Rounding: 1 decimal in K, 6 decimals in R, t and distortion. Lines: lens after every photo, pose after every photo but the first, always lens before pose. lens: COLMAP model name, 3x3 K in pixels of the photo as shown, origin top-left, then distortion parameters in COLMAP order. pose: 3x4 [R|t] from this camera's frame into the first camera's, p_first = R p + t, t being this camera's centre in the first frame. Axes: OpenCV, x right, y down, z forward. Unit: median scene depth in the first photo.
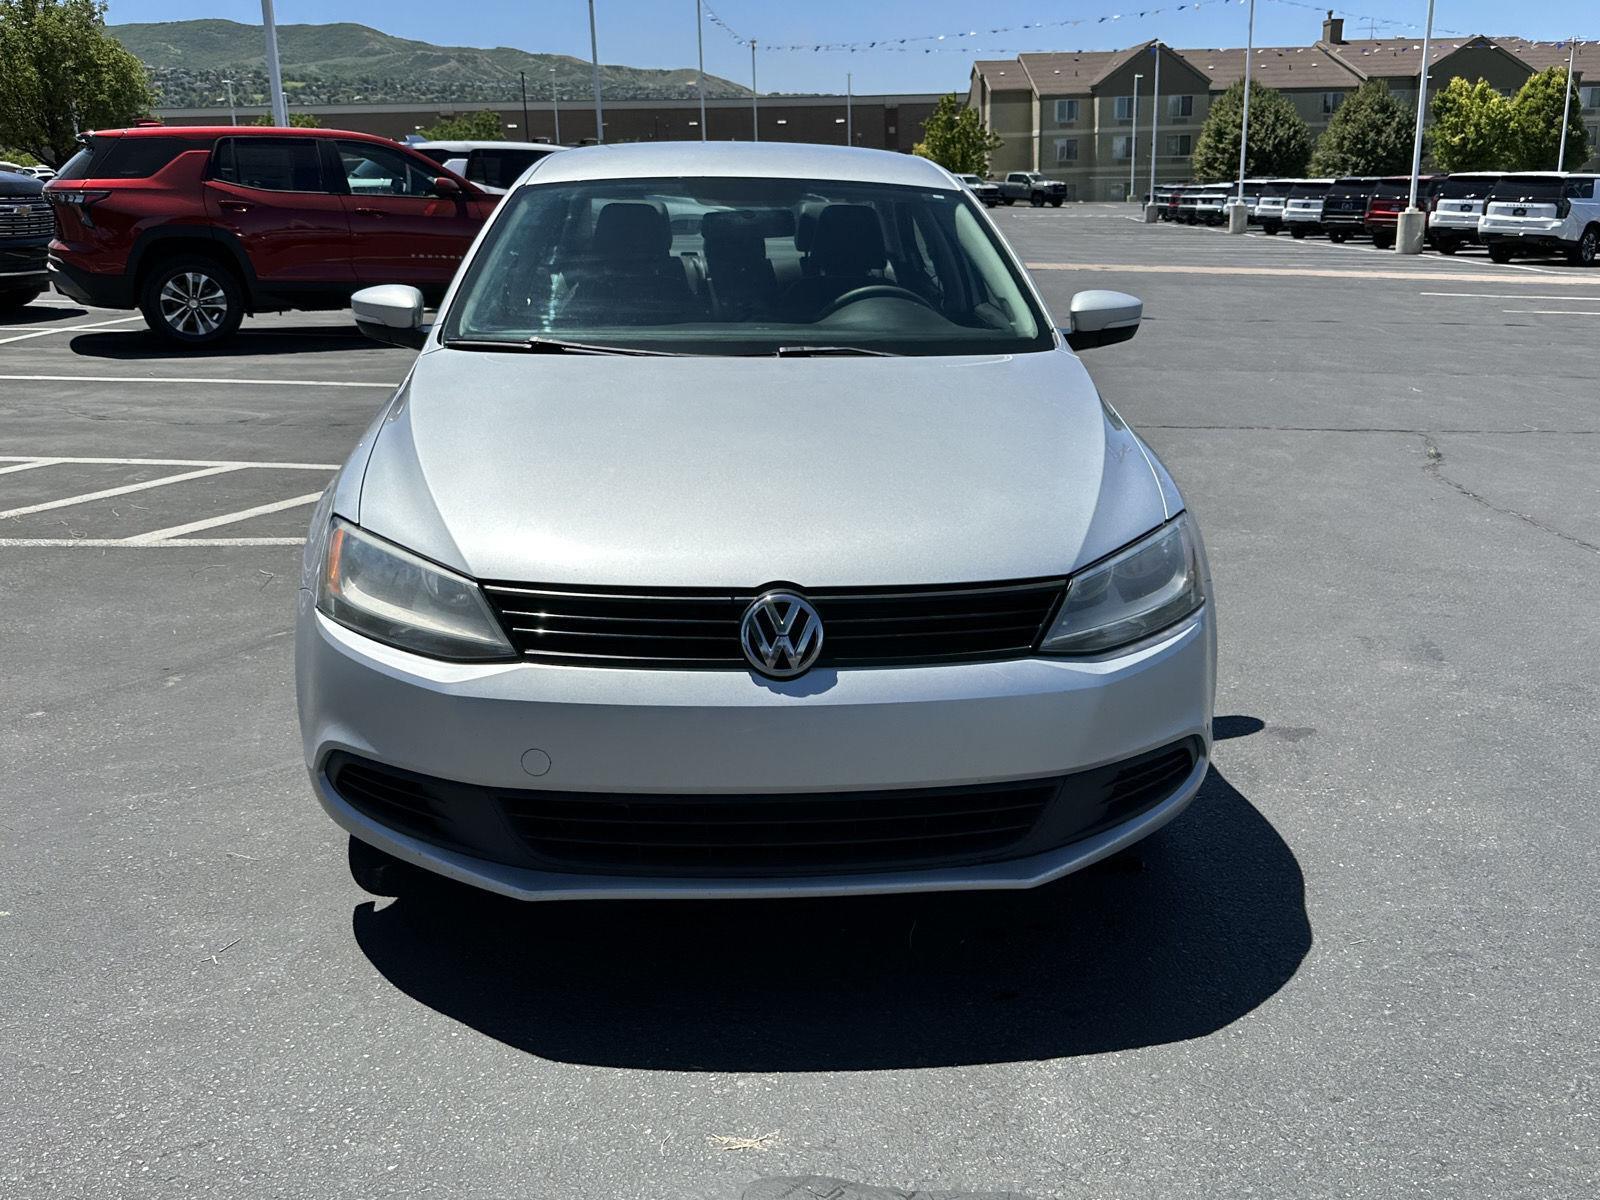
lens RADIAL K [[1419.1, 0, 803.7], [0, 1419.1, 595.3], [0, 0, 1]] dist [0.112379, -0.205031]
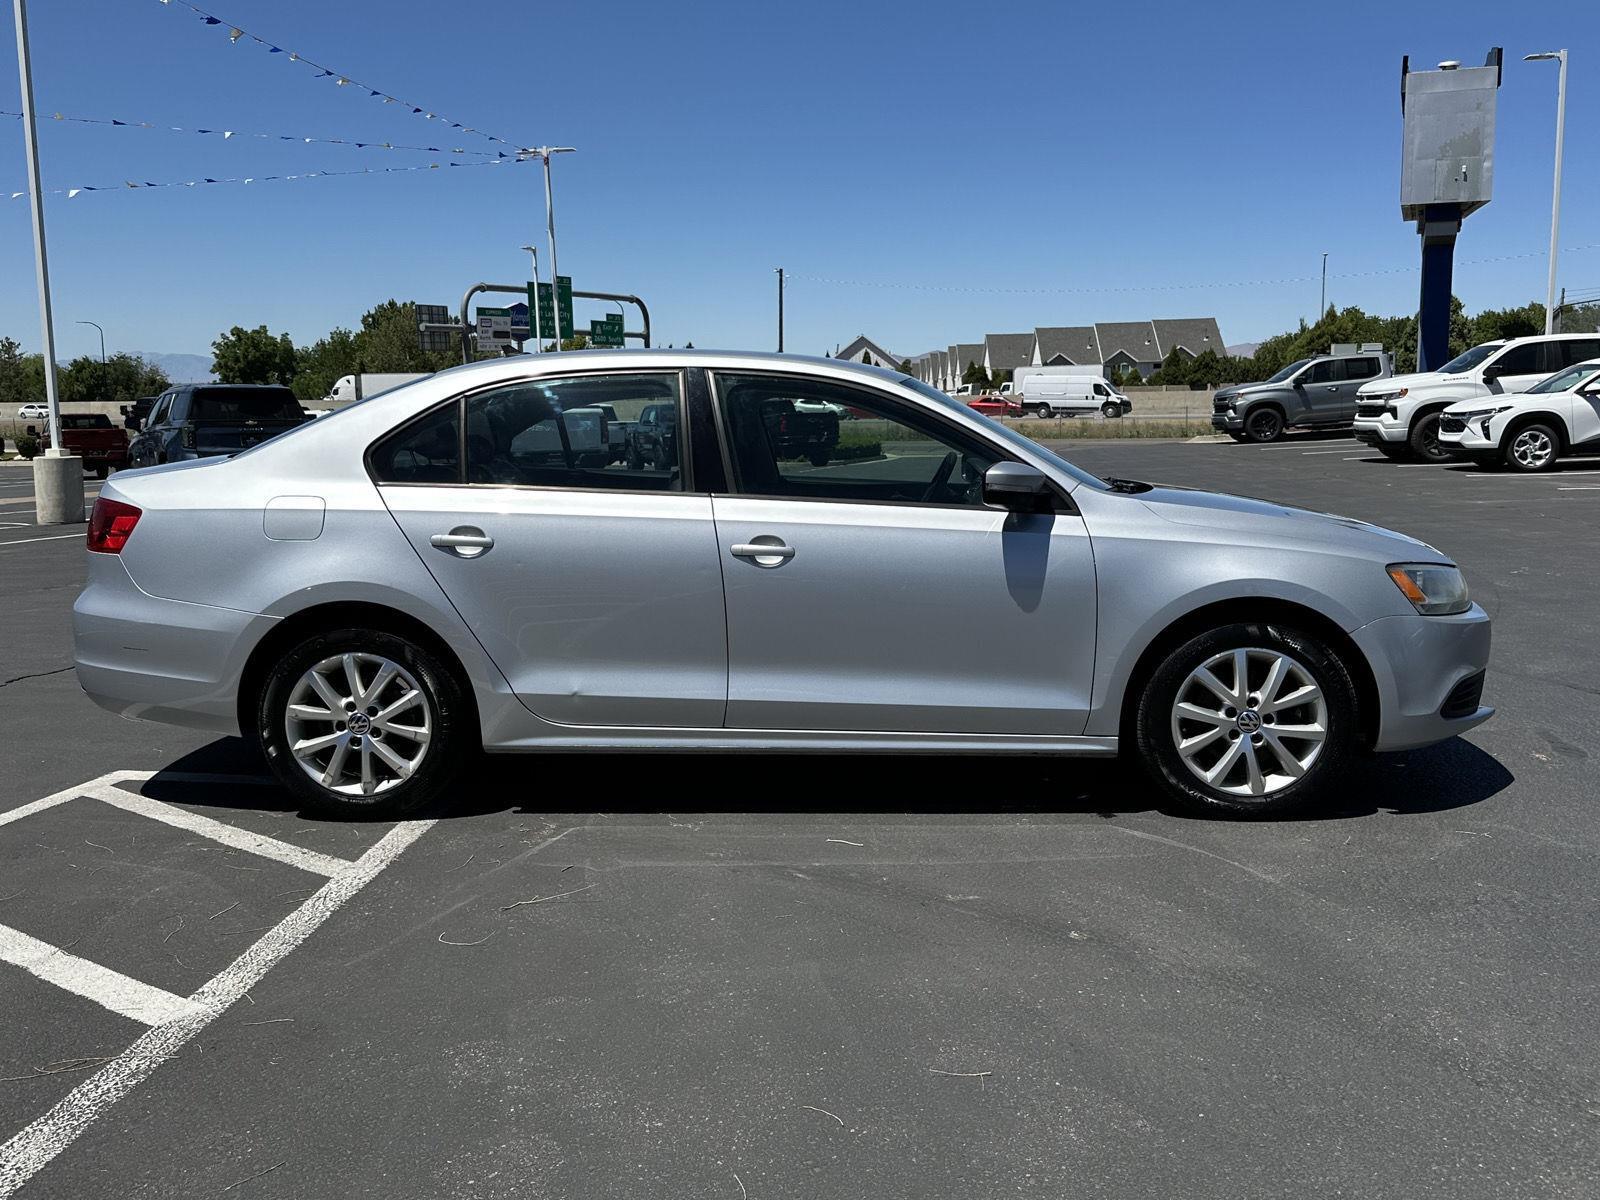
lens RADIAL K [[1419.1, 0, 821.9], [0, 1419.1, 586.1], [0, 0, 1]] dist [0.112379, -0.205031]
pose [[0.112402, -0.123819, 0.985918, -0.155164], [0.285835, 0.954298, 0.087260, -0.027799], [-0.951664, 0.272002, 0.142657, 0.105737]]
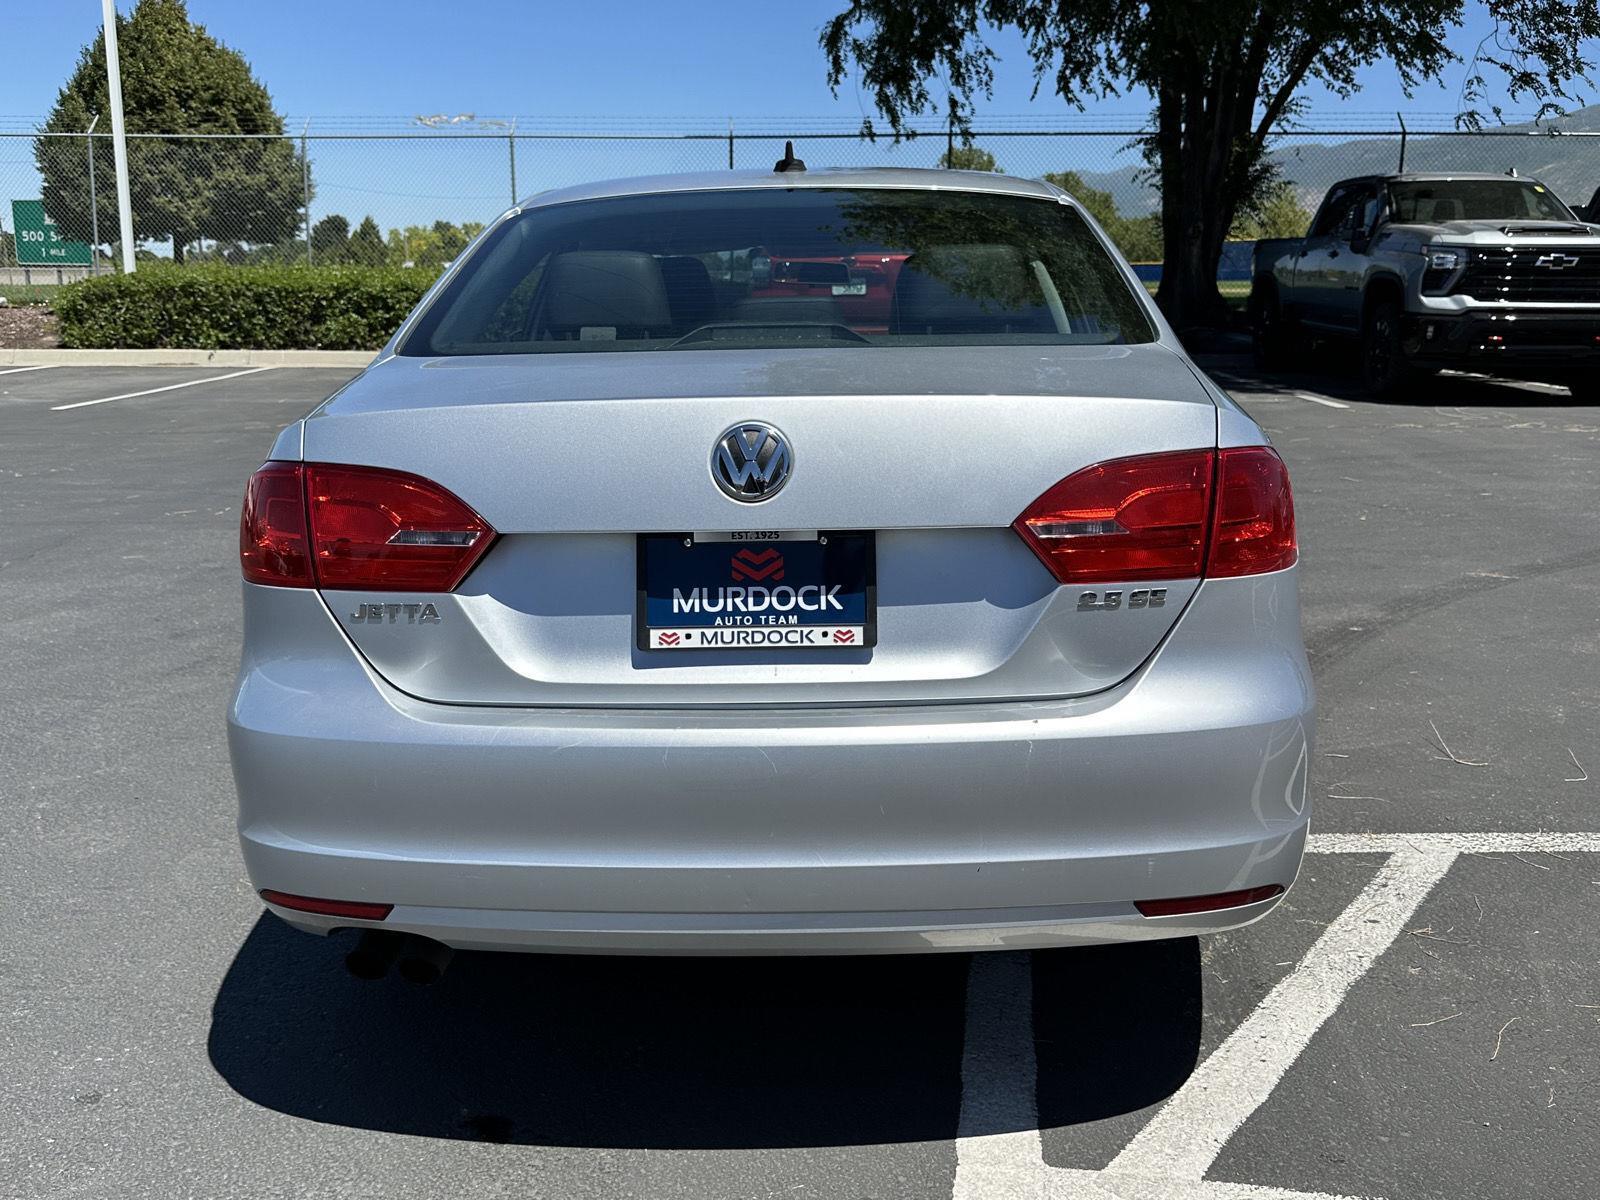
lens RADIAL K [[1419.1, 0, 802.1], [0, 1419.1, 591.5], [0, 0, 1]] dist [0.112379, -0.205031]
pose [[-0.994771, -0.009484, 0.101685, -0.017297], [0.040169, 0.879093, 0.474955, -0.065665], [-0.093895, 0.476556, -0.874116, 0.240644]]
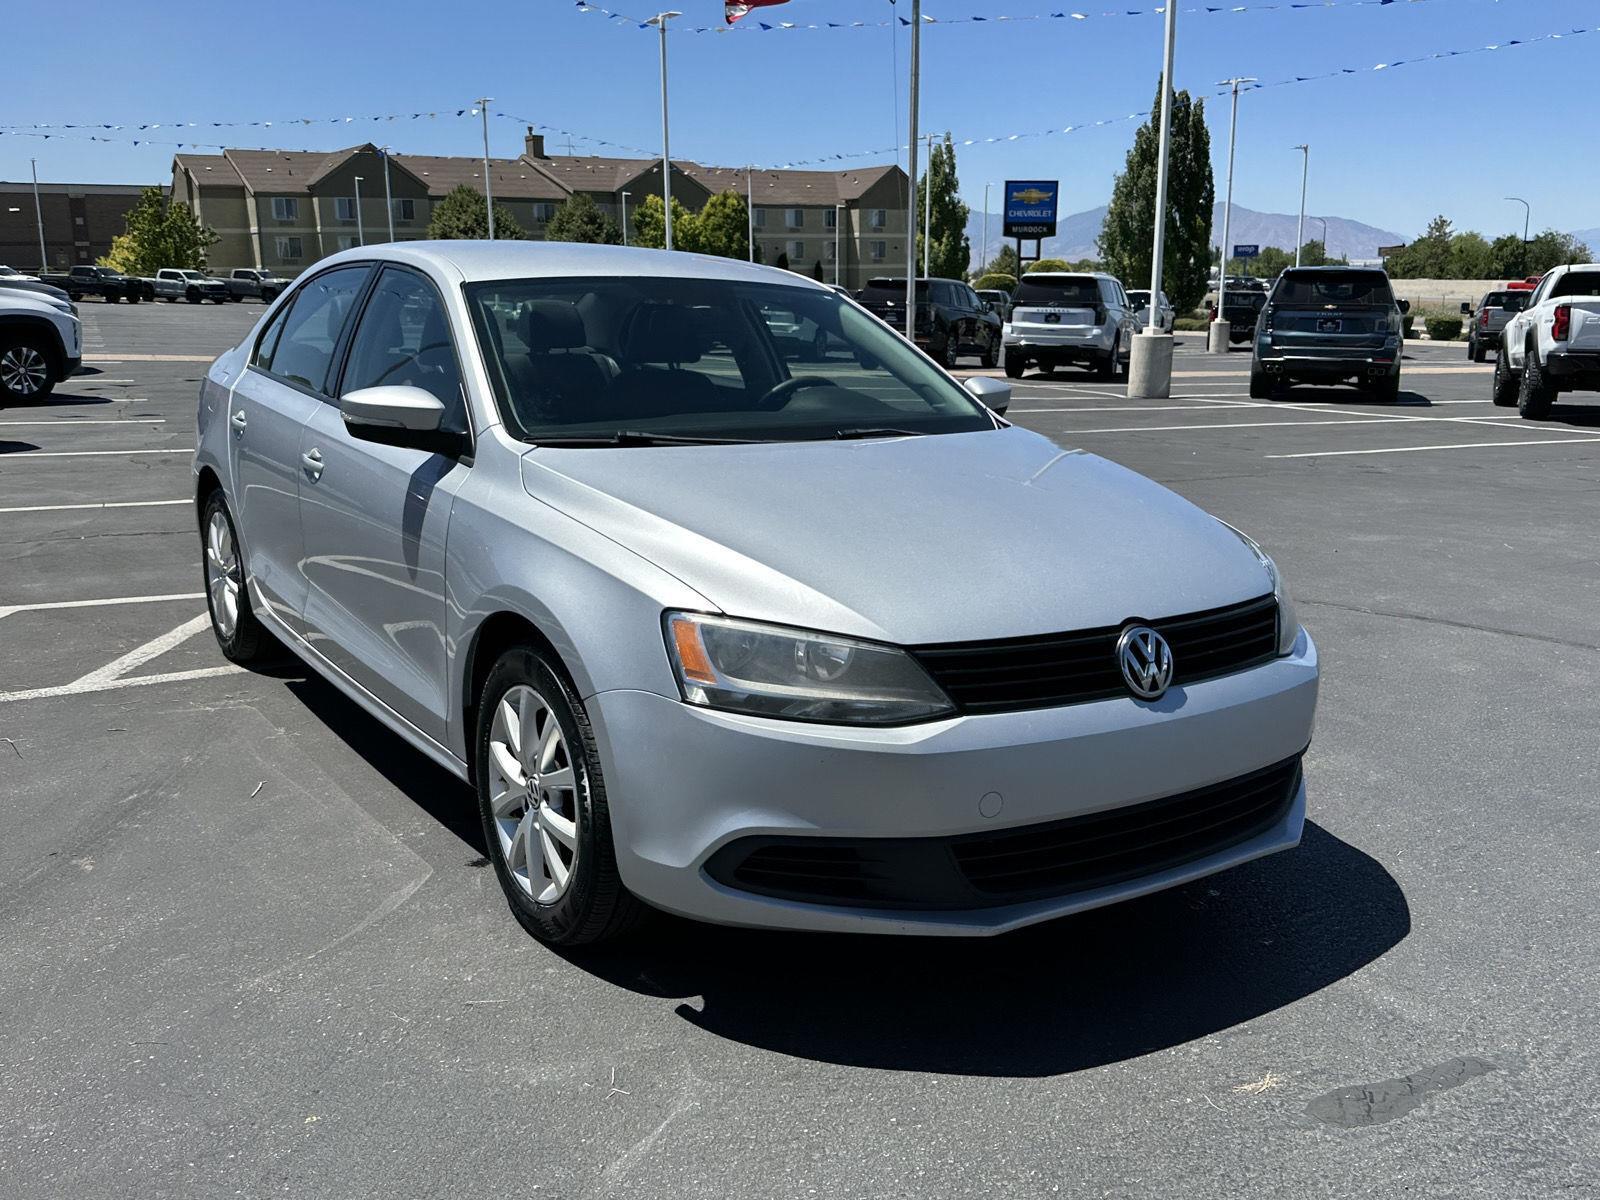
lens RADIAL K [[1419.1, 0, 804.2], [0, 1419.1, 605.4], [0, 0, 1]] dist [0.112379, -0.205031]
pose [[0.865281, -0.099564, 0.491301, -0.055363], [0.128601, 0.991366, -0.025588, -0.001649], [-0.484511, 0.085323, 0.870614, 0.007318]]
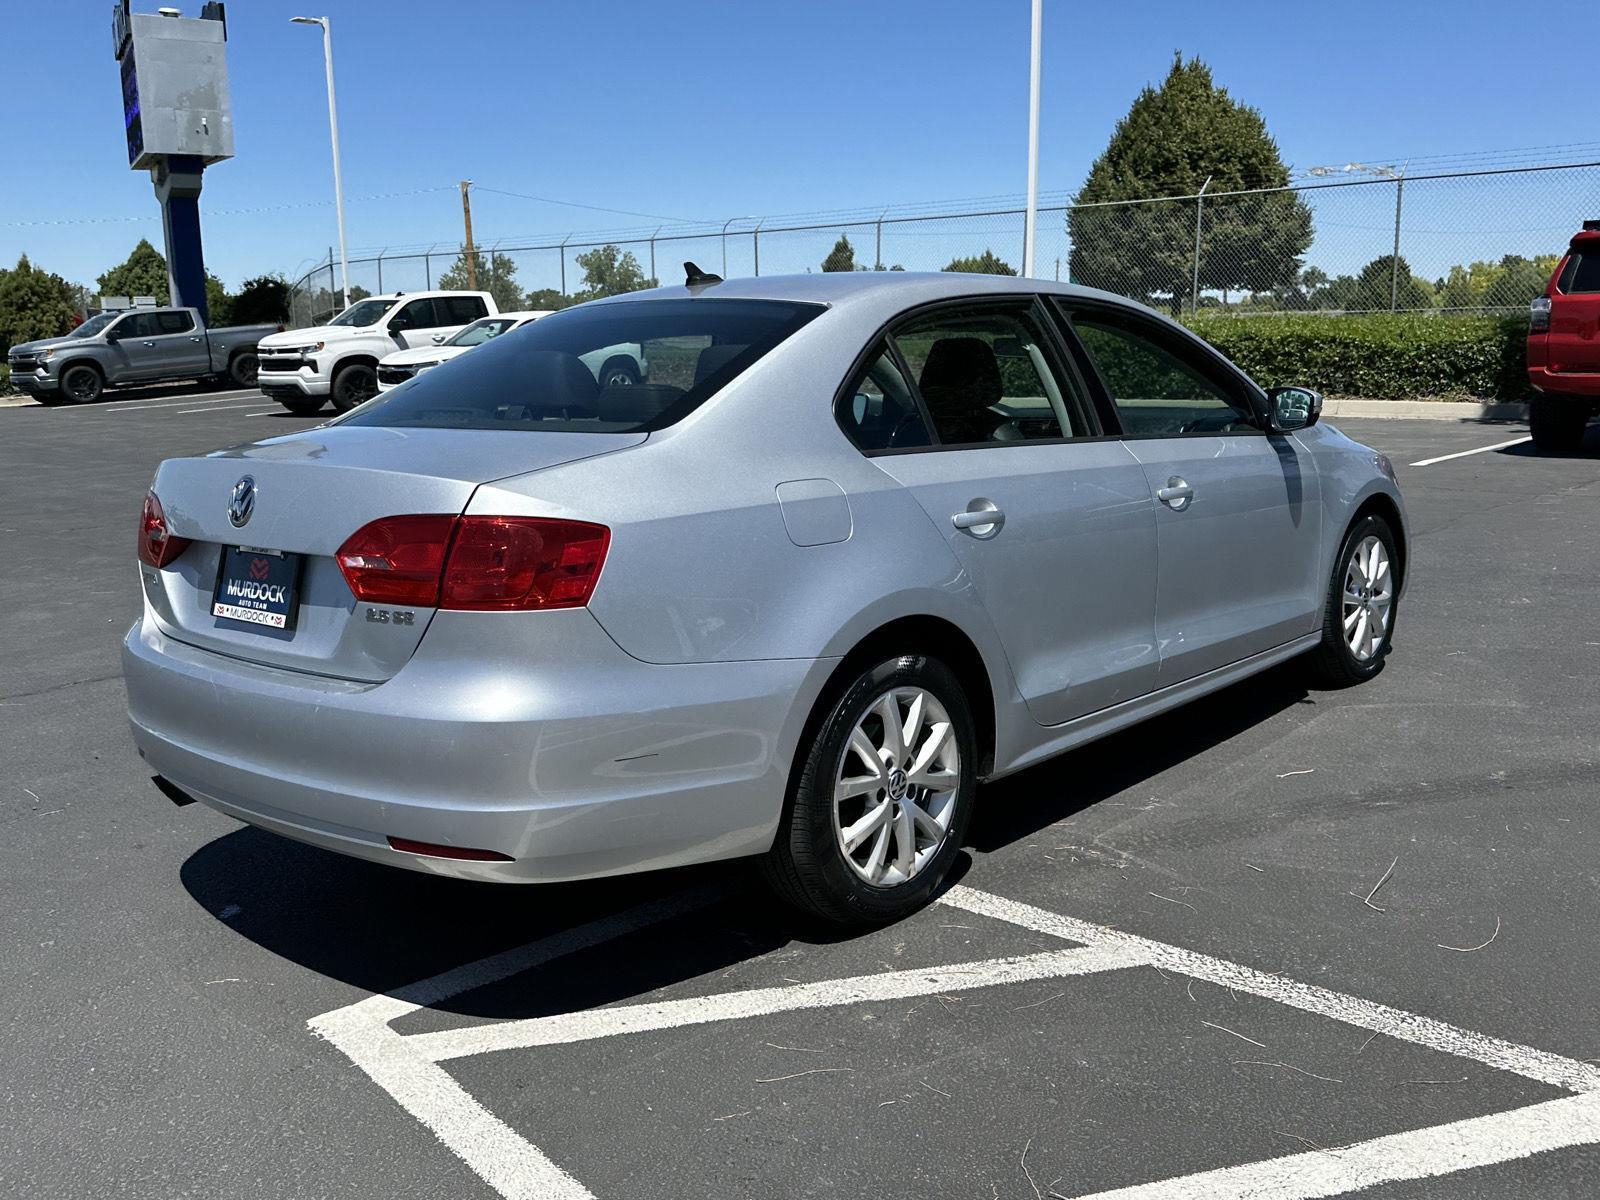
lens RADIAL K [[1419.1, 0, 810.1], [0, 1419.1, 575.2], [0, 0, 1]] dist [0.112379, -0.205031]
pose [[-0.704433, -0.096165, 0.703225, -0.093627], [0.222932, 0.910661, 0.347846, -0.062724], [-0.673851, 0.401806, -0.620062, 0.223497]]
